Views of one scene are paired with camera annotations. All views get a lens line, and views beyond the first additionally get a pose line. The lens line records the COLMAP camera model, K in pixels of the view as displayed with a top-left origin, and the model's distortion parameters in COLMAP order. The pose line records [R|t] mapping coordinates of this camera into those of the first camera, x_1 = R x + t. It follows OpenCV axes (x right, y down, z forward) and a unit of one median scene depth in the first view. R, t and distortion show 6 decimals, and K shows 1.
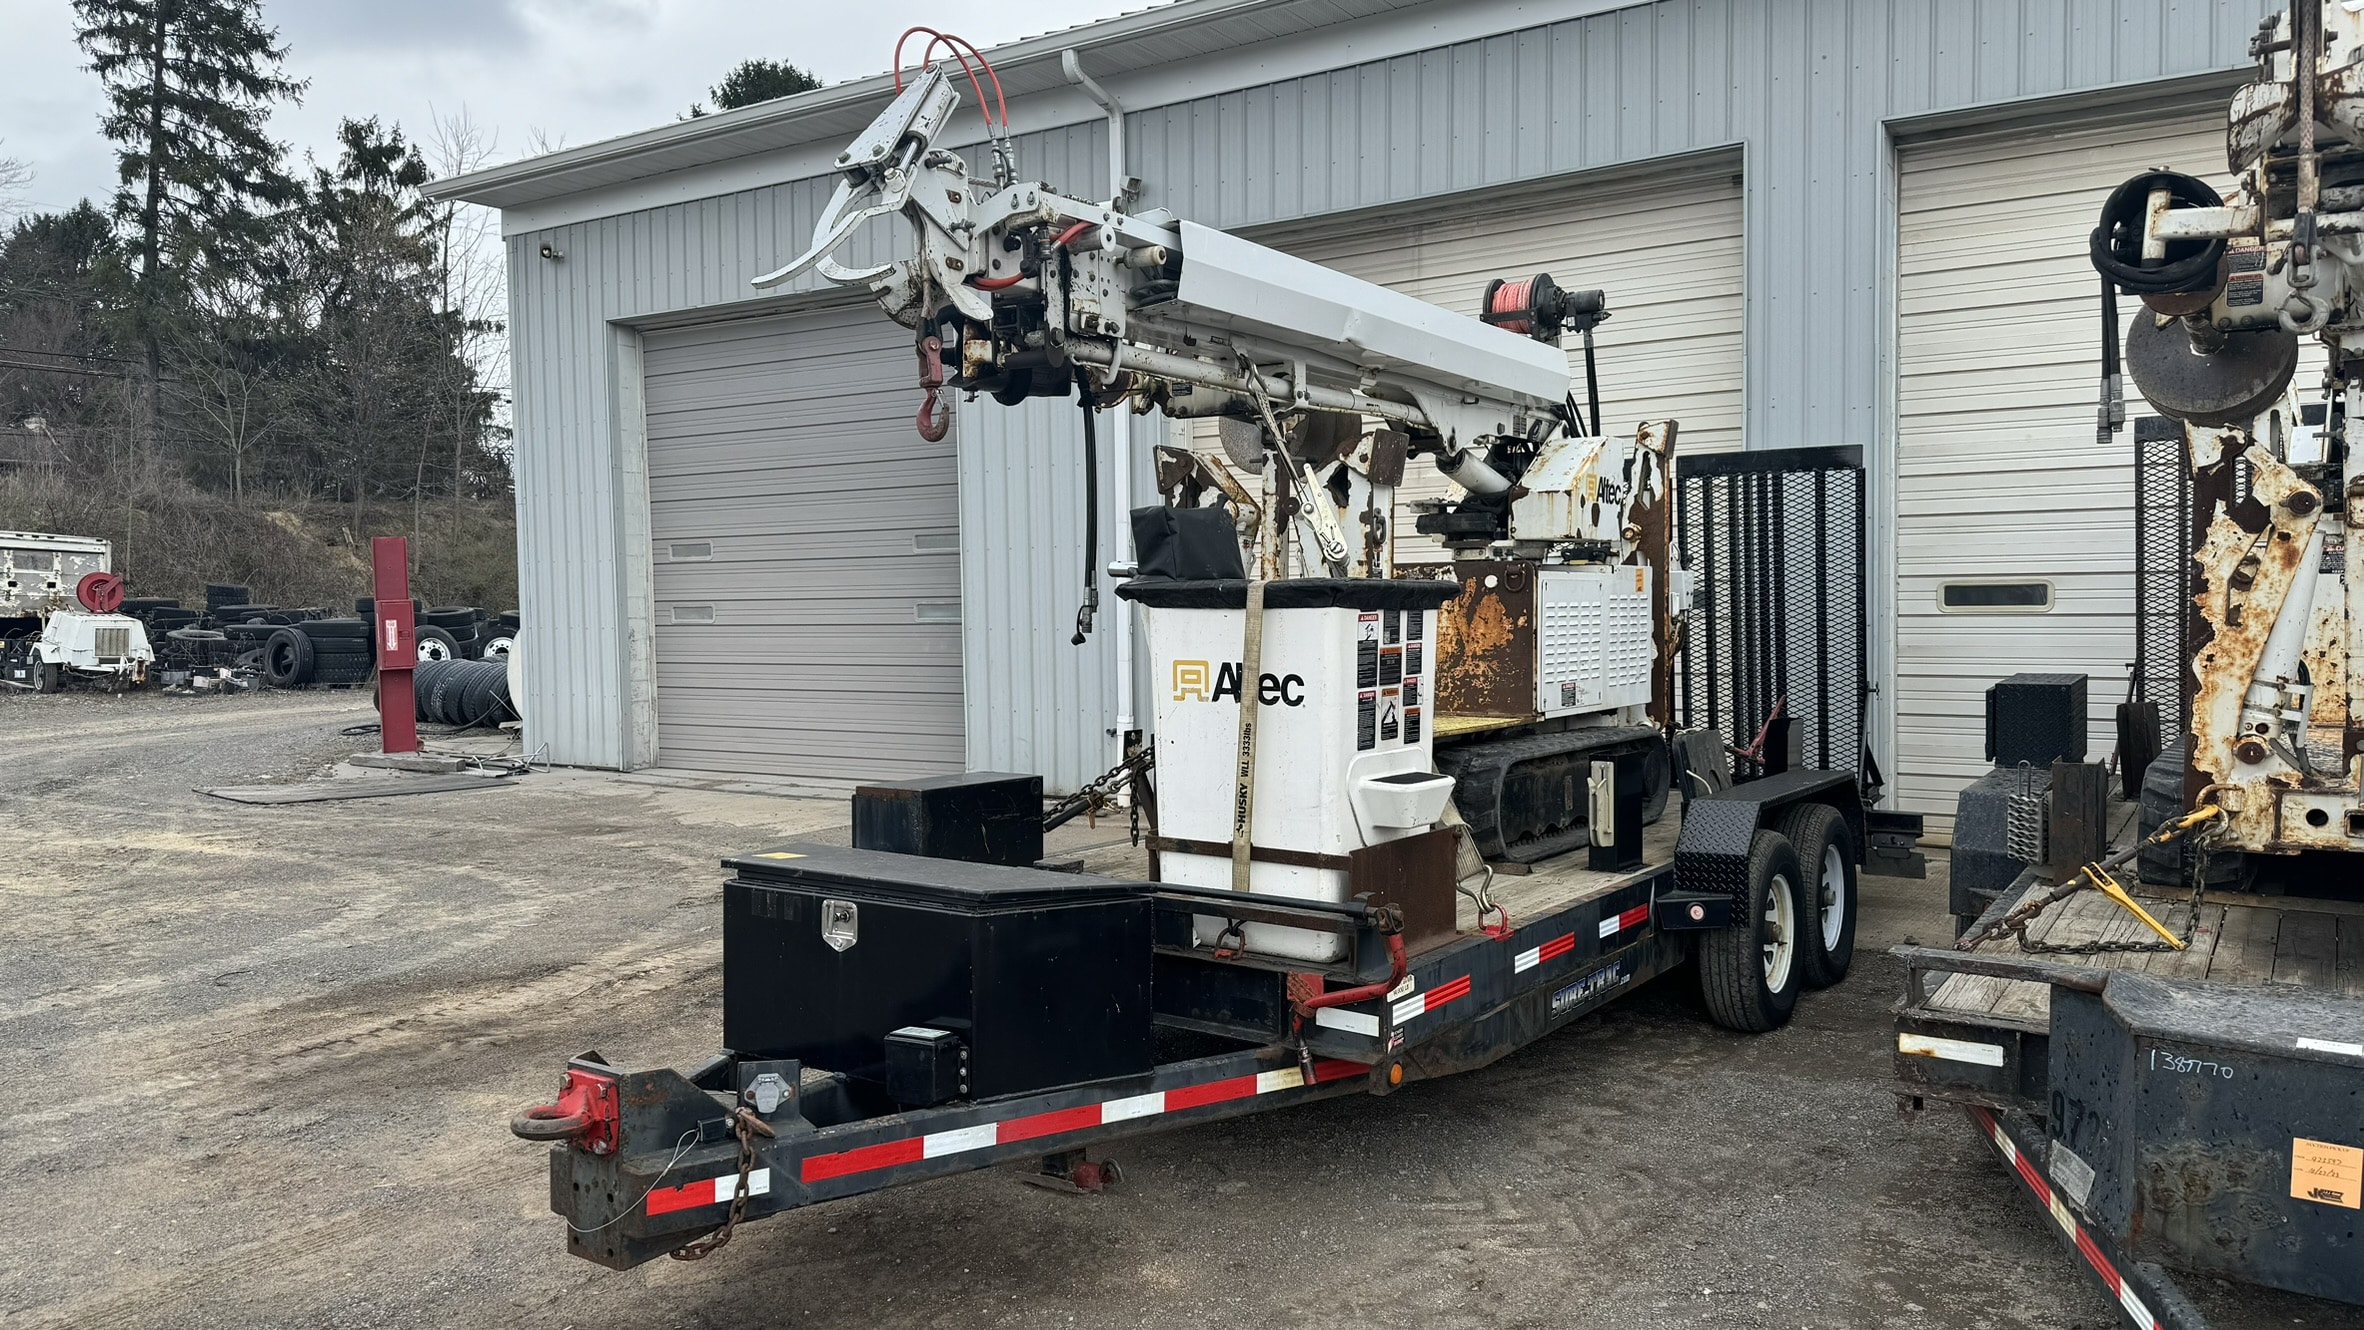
lens RADIAL K [[1635.3, 0, 1182.0], [0, 1635.3, 665.0], [0, 0, 1]] dist [0.068800, -0.065569]
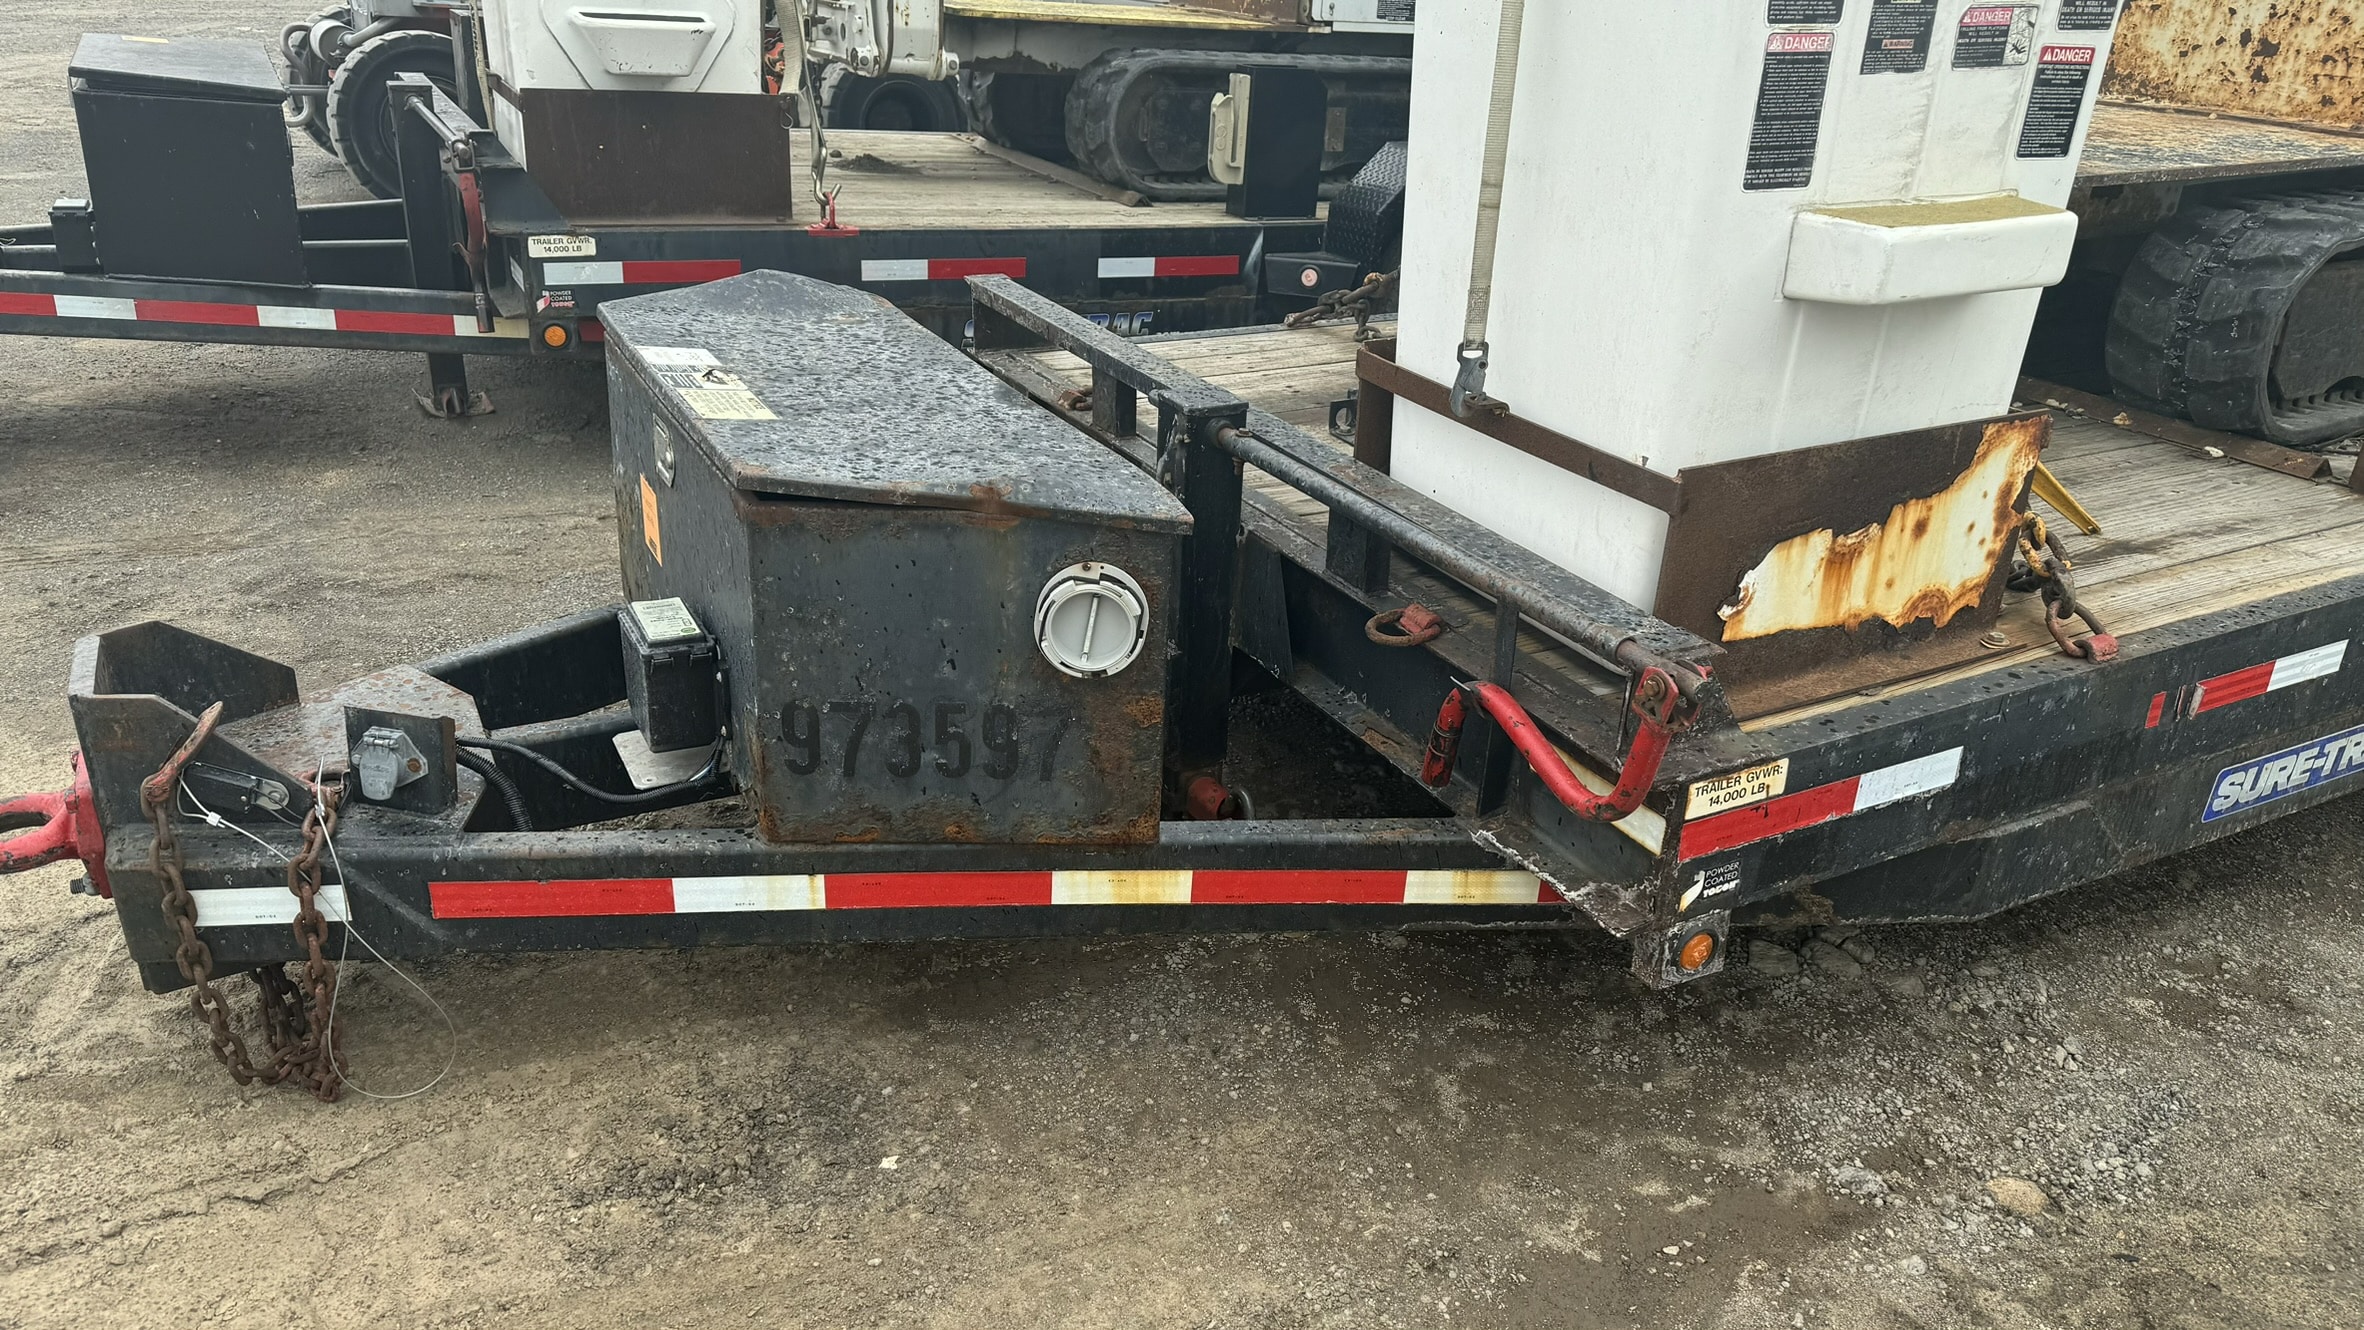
lens RADIAL K [[1635.3, 0, 1182.0], [0, 1635.3, 665.0], [0, 0, 1]] dist [0.068800, -0.065569]
pose [[0.892273, 0.236080, -0.384858, 0.779473], [-0.081699, 0.922756, 0.376625, 0.028732], [0.444044, -0.304610, 0.842637, 0.260225]]
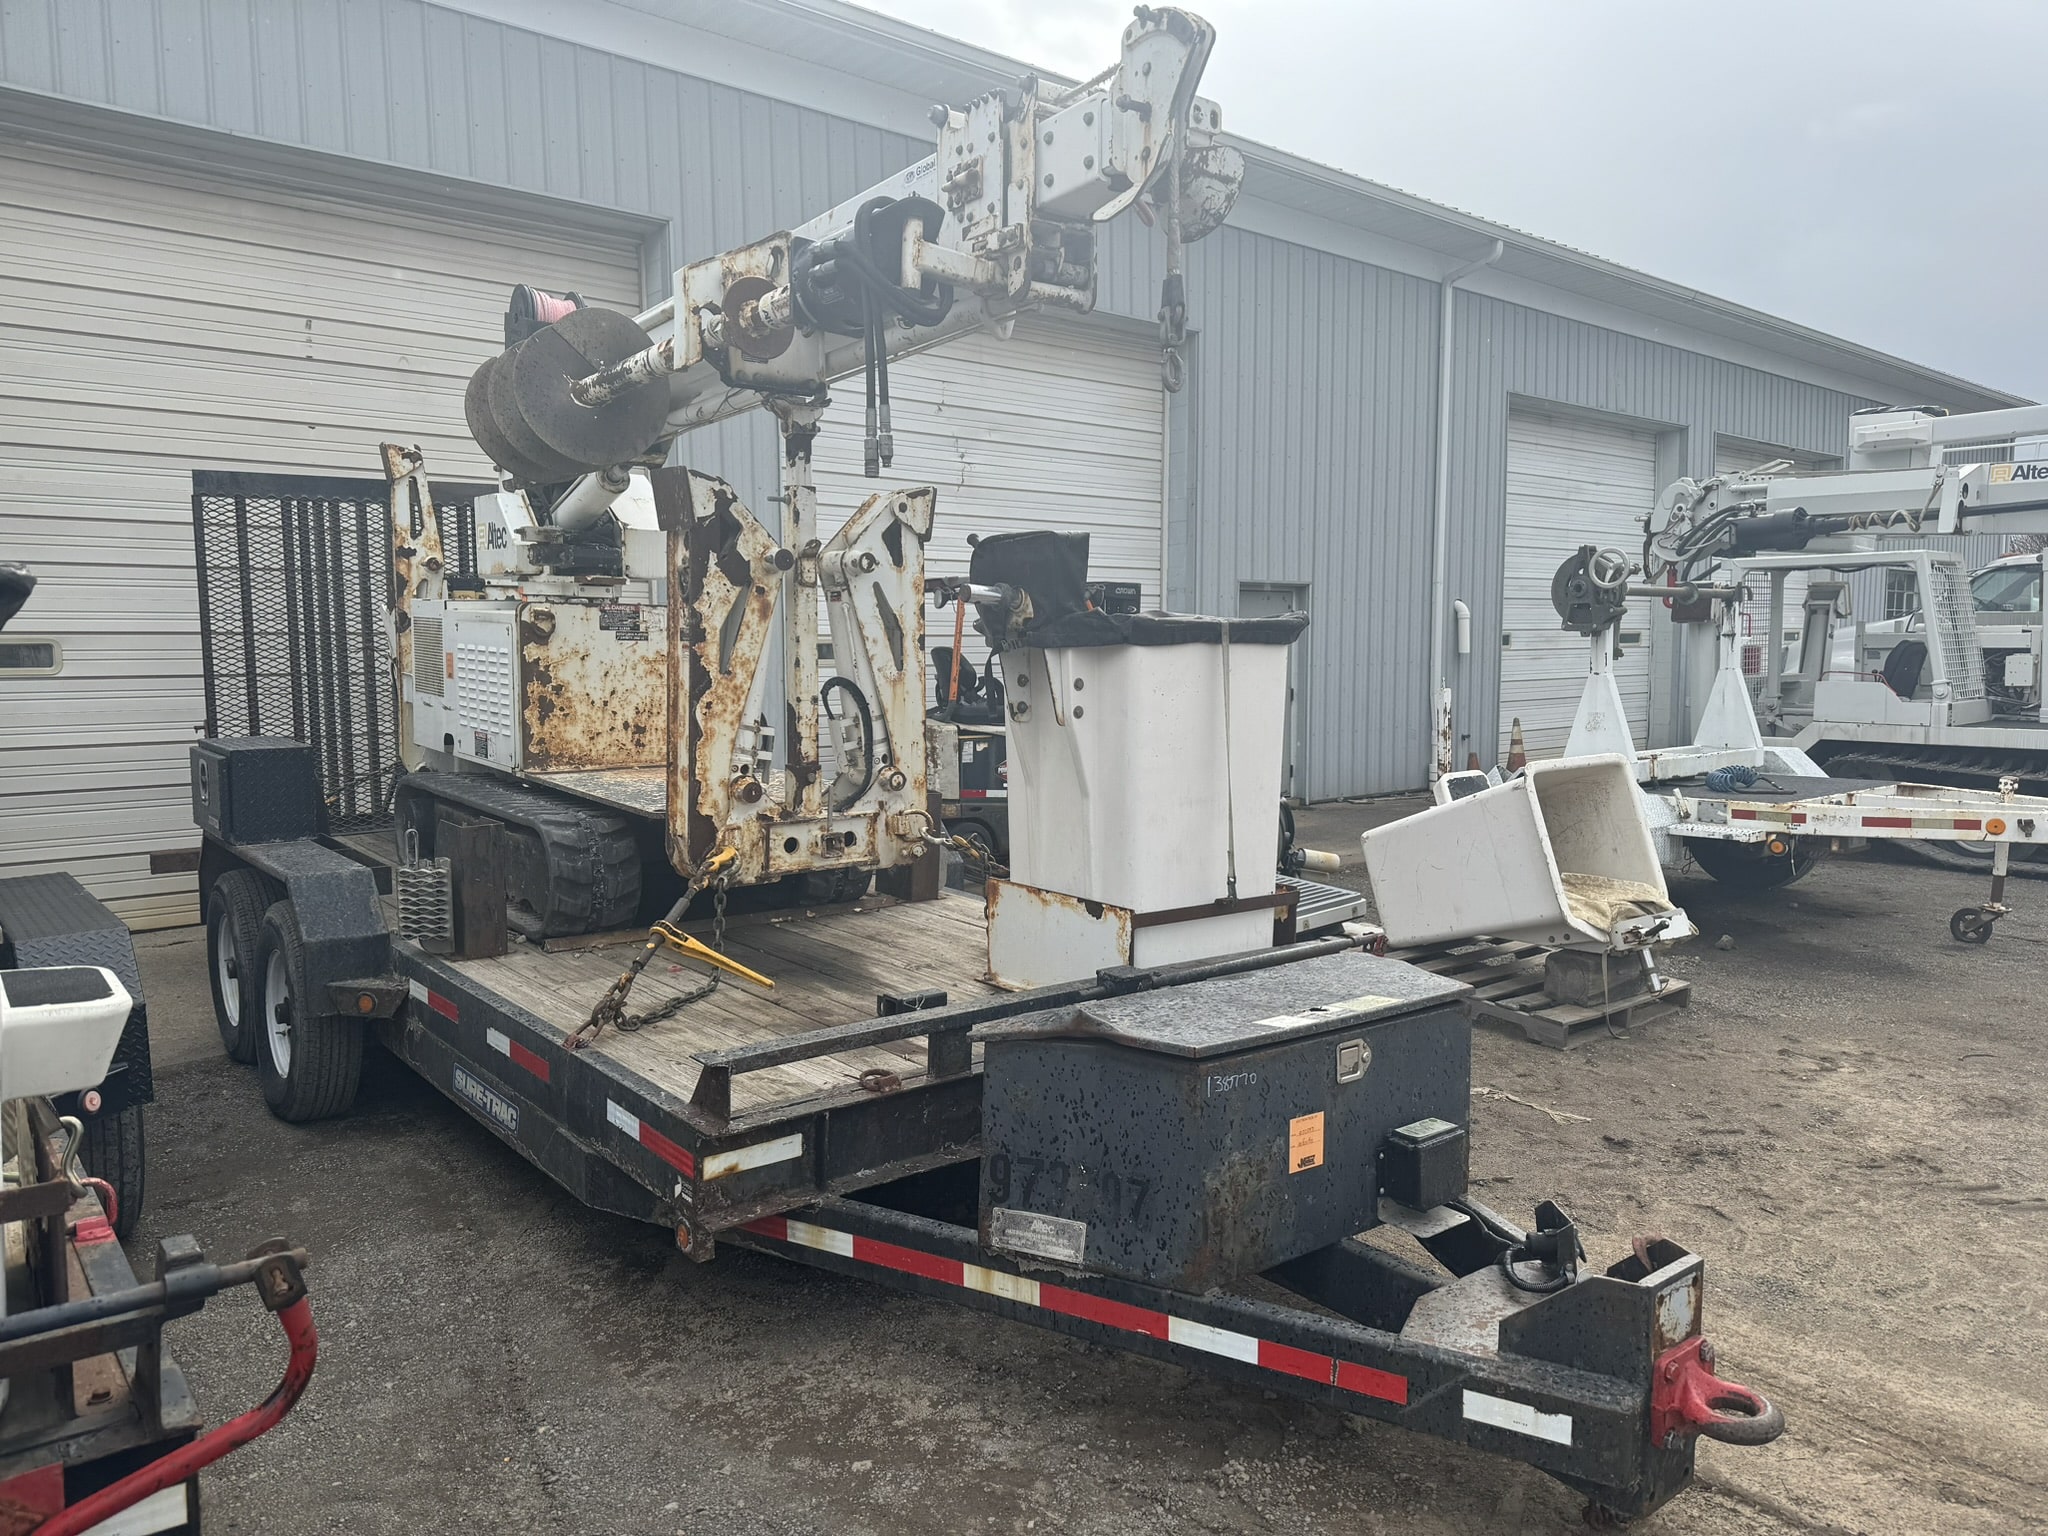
lens RADIAL K [[1419.1, 0, 1024.0], [0, 1419.1, 768.0], [0, 0, 1]] dist [0.140730, -0.225637]
pose [[0.291295, -0.067595, 0.954242, -0.177993], [0.042739, 0.997424, 0.057608, -0.008235], [-0.955678, 0.024002, 0.293434, 0.559229]]
